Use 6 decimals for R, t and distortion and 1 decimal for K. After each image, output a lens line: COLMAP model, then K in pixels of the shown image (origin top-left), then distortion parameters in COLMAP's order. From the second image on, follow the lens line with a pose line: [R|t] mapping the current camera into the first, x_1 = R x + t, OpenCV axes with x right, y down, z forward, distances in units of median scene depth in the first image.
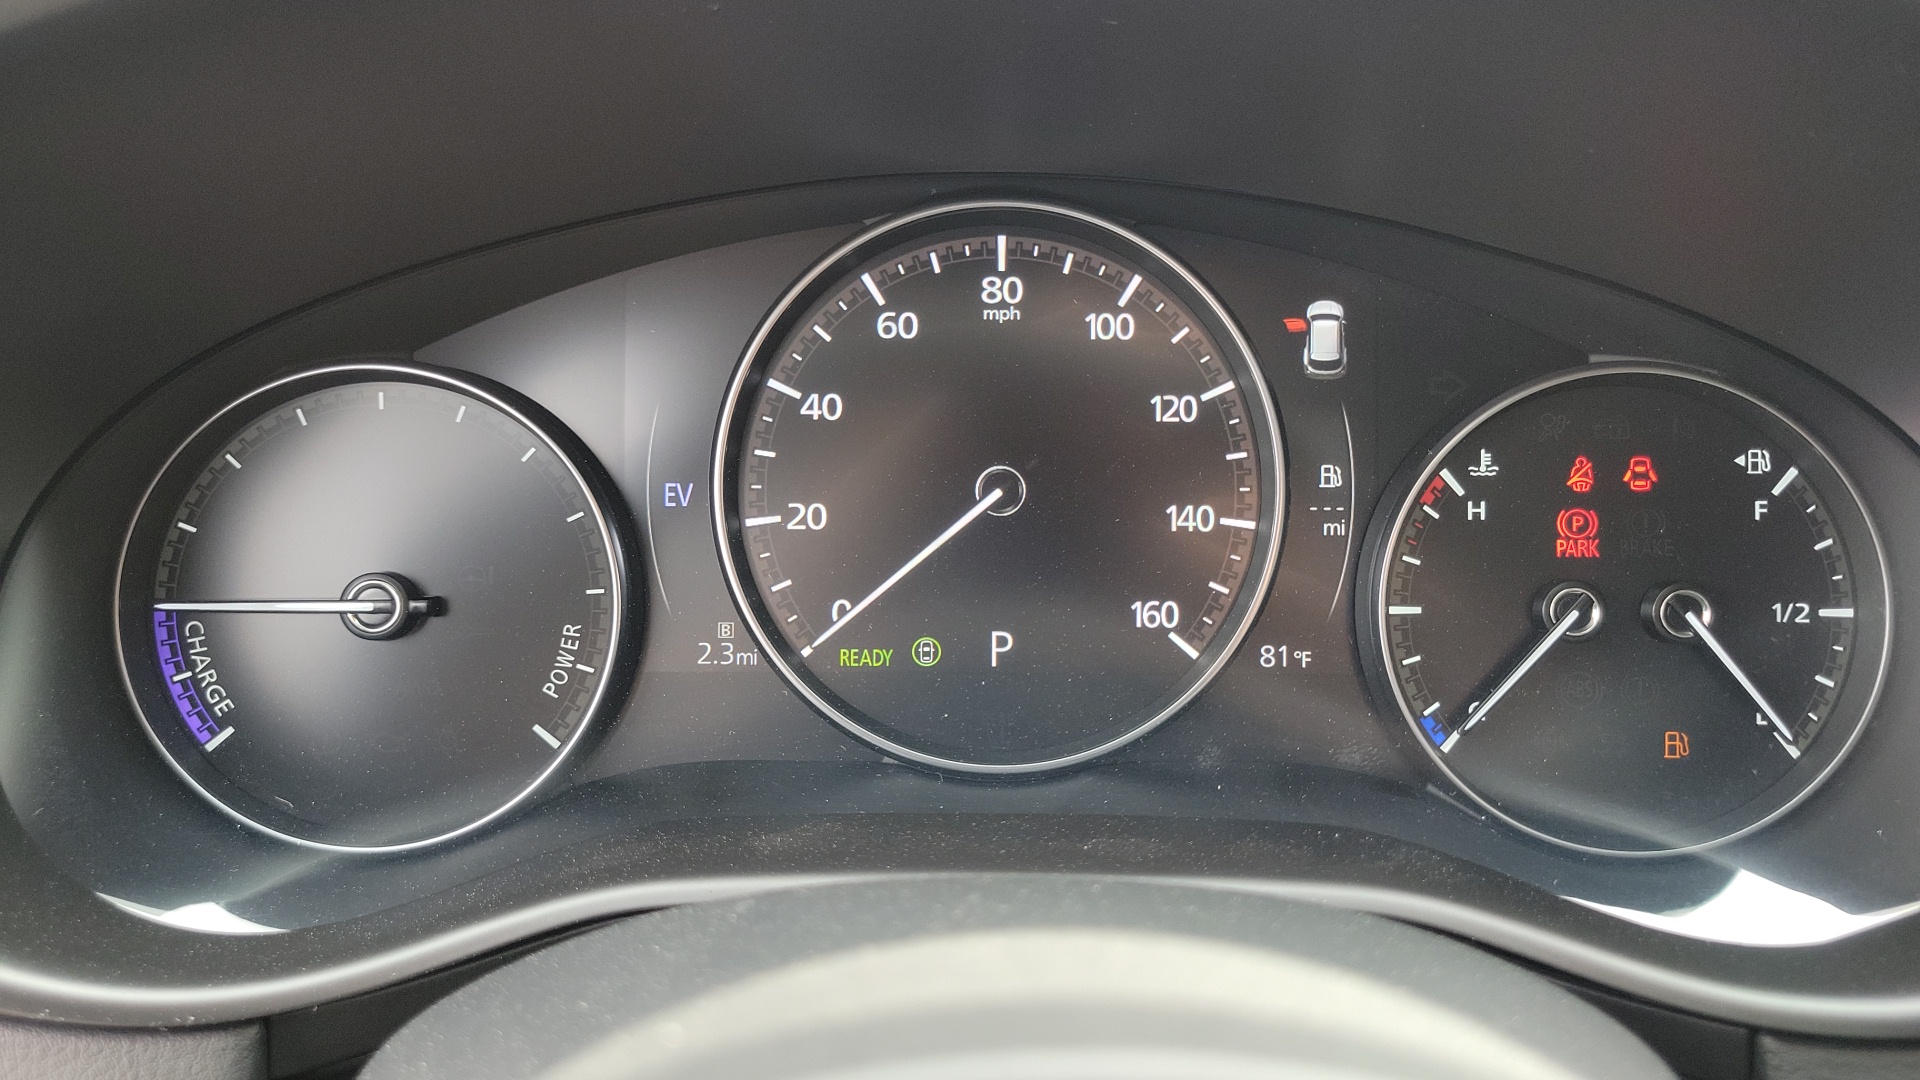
lens RADIAL K [[1480.8, 0, 971.0], [0, 1480.8, 546.6], [0, 0, 1]] dist [0.032783, -0.021151]
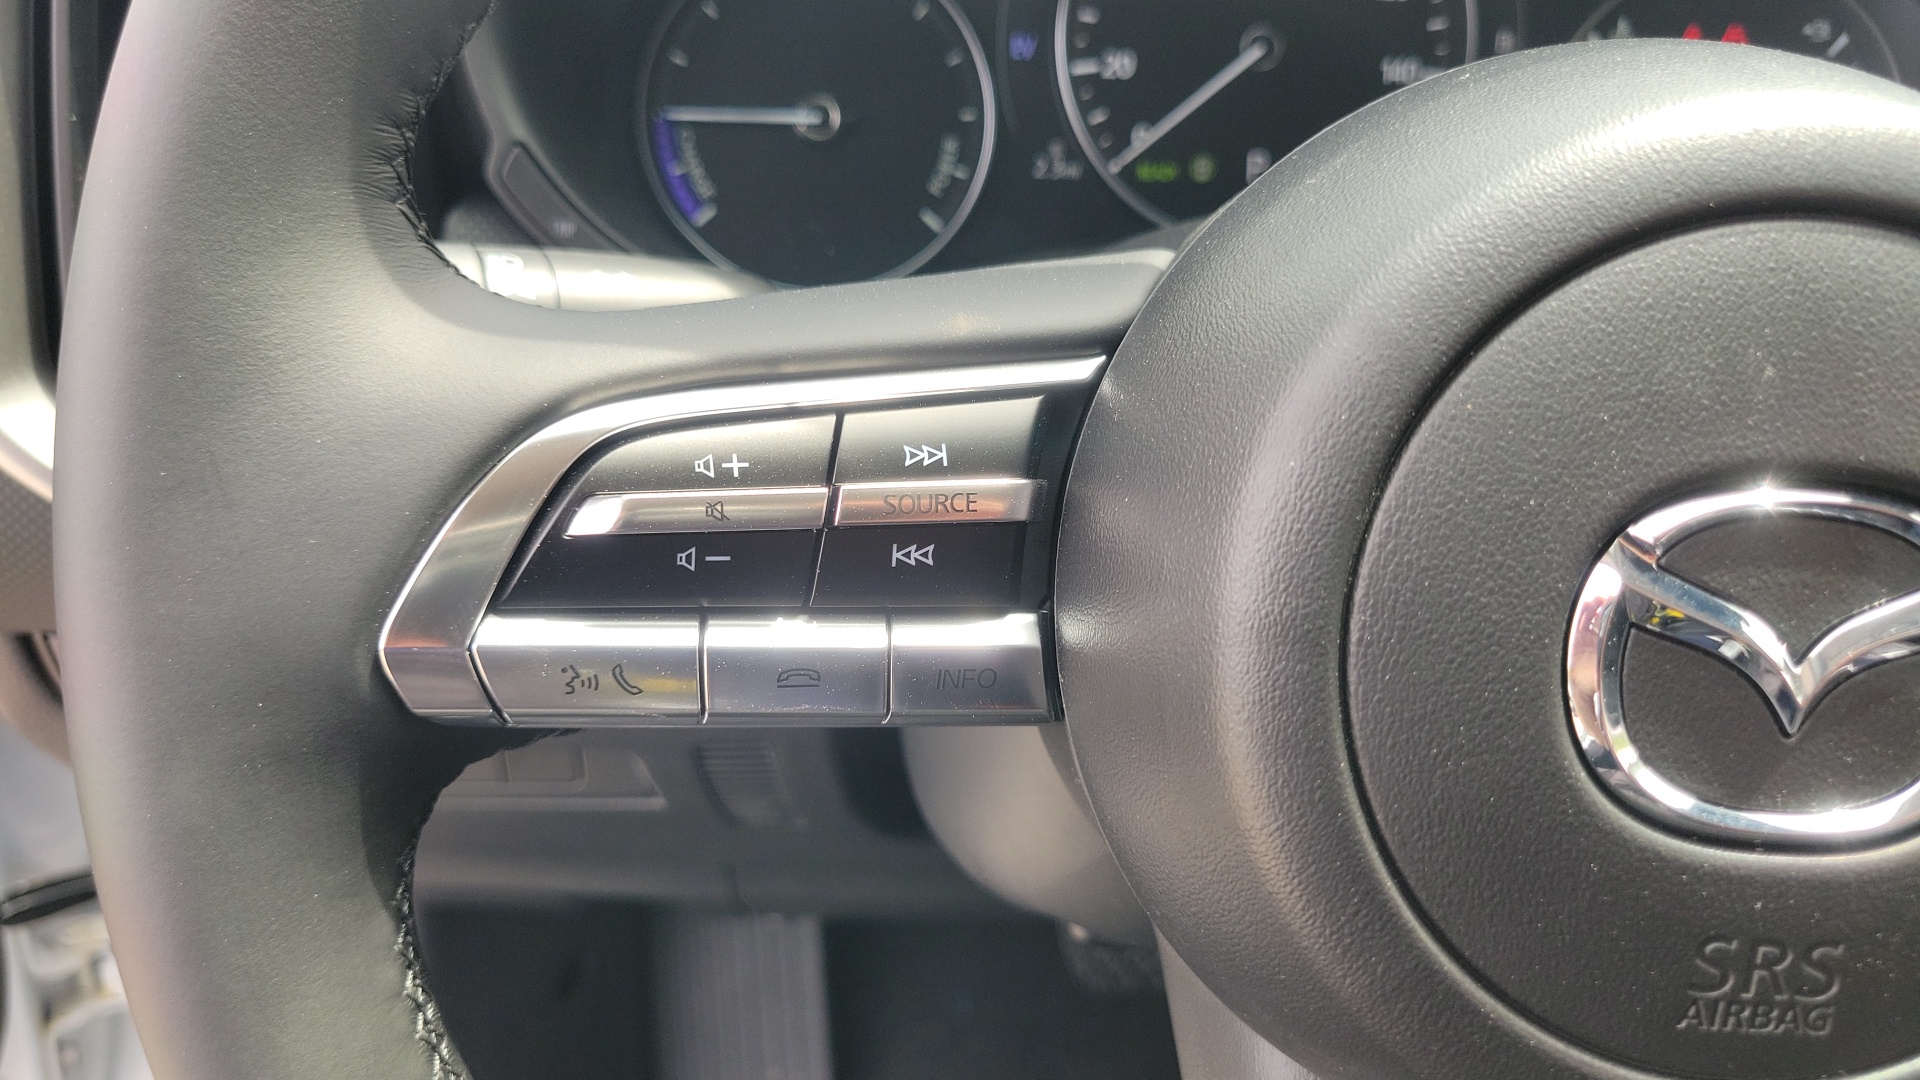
lens RADIAL K [[1533.6, 0, 943.5], [0, 1533.6, 528.8], [0, 0, 1]] dist [-0.010804, 0.000874]
pose [[0.999880, 0.015406, 0.001440, -0.266072], [-0.015453, 0.989610, 0.142946, 0.201195], [0.000777, -0.142951, 0.989729, -0.442614]]
